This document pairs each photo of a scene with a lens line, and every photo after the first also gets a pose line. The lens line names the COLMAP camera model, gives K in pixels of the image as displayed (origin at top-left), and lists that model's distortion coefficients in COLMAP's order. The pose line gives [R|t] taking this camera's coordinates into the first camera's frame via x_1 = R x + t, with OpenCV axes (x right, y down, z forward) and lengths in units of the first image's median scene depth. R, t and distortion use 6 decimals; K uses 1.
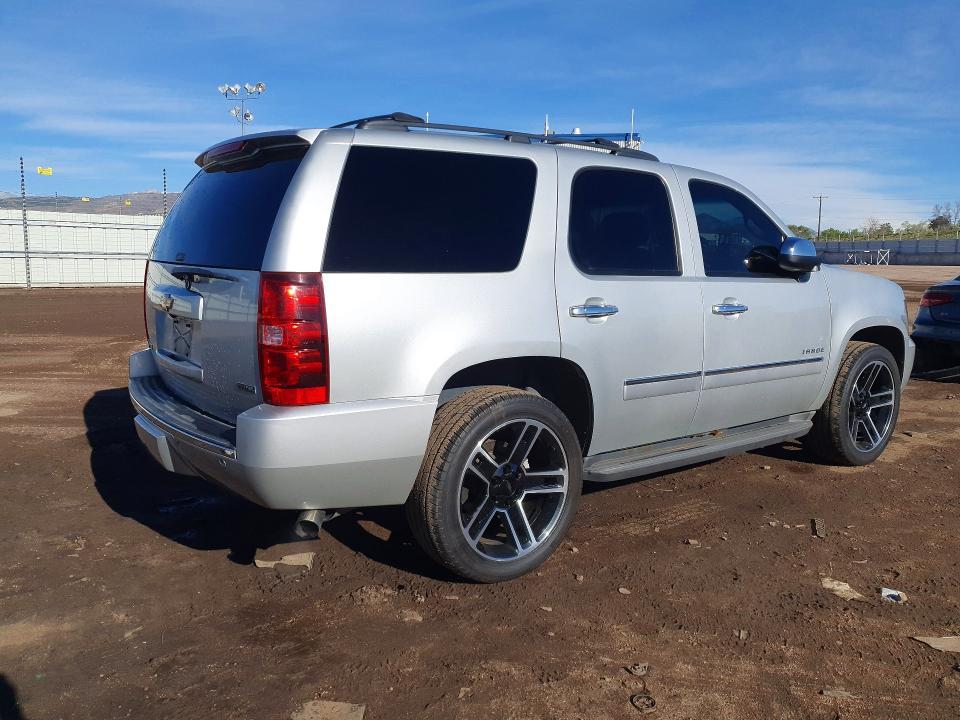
lens RADIAL K [[694.1, 0, 480.0], [0, 694.1, 360.0], [0, 0, 1]] dist [0.065335, -0.059287]
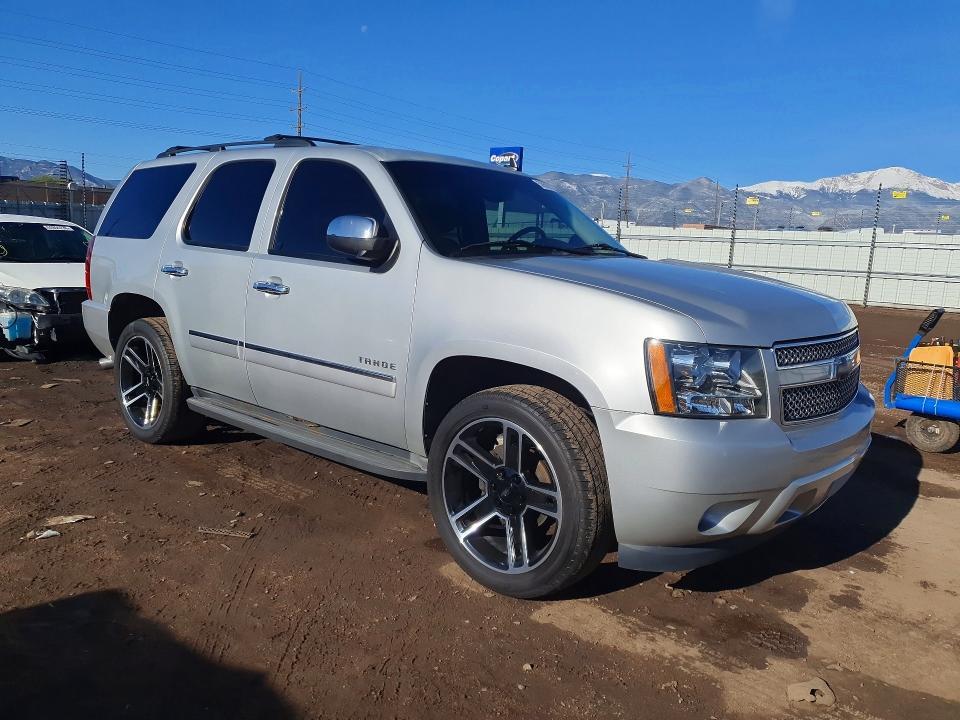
lens RADIAL K [[694.1, 0, 480.0], [0, 694.1, 360.0], [0, 0, 1]] dist [0.065335, -0.059287]
pose [[0.269980, 0.151078, -0.950940, 1.229970], [-0.189654, 0.976610, 0.101312, -0.114615], [0.944003, 0.152997, 0.292317, 0.893713]]
